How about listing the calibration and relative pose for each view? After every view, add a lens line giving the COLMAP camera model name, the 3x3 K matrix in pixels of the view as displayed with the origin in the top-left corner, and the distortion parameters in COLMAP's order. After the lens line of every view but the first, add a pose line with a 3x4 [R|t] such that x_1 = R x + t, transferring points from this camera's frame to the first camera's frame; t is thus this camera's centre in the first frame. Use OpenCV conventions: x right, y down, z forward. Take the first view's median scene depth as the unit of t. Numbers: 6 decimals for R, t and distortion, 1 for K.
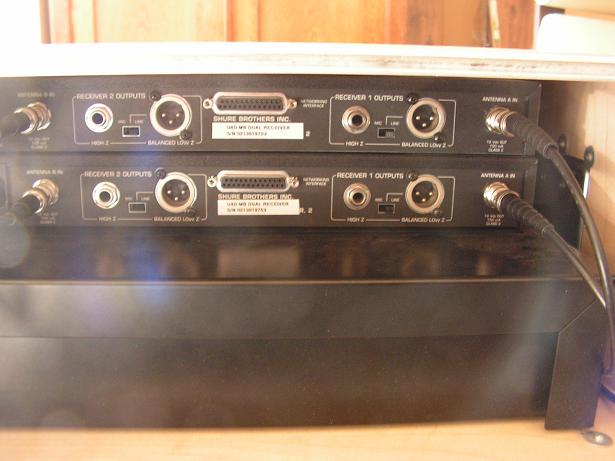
lens RADIAL K [[698.0, 0, 308.0], [0, 698.0, 232.0], [0, 0, 1]] dist [-0.195801, 0.000000]
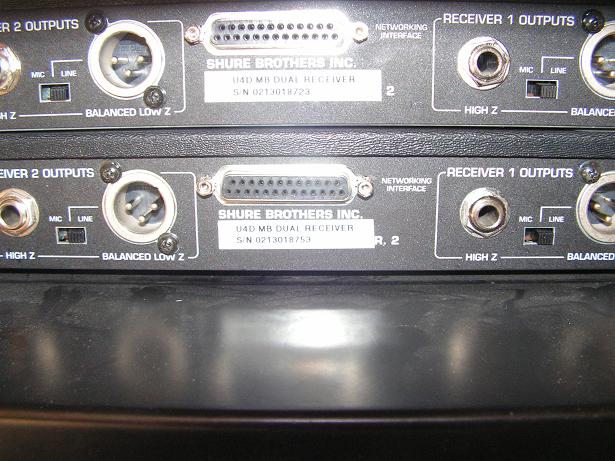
lens RADIAL K [[698.0, 0, 307.1], [0, 698.0, 228.1], [0, 0, 1]] dist [-0.195801, 0.000000]
pose [[0.995048, -0.003489, -0.099332, -0.010747], [0.000489, 0.999544, -0.030202, -0.024650], [0.099392, 0.030004, 0.994596, 0.485458]]
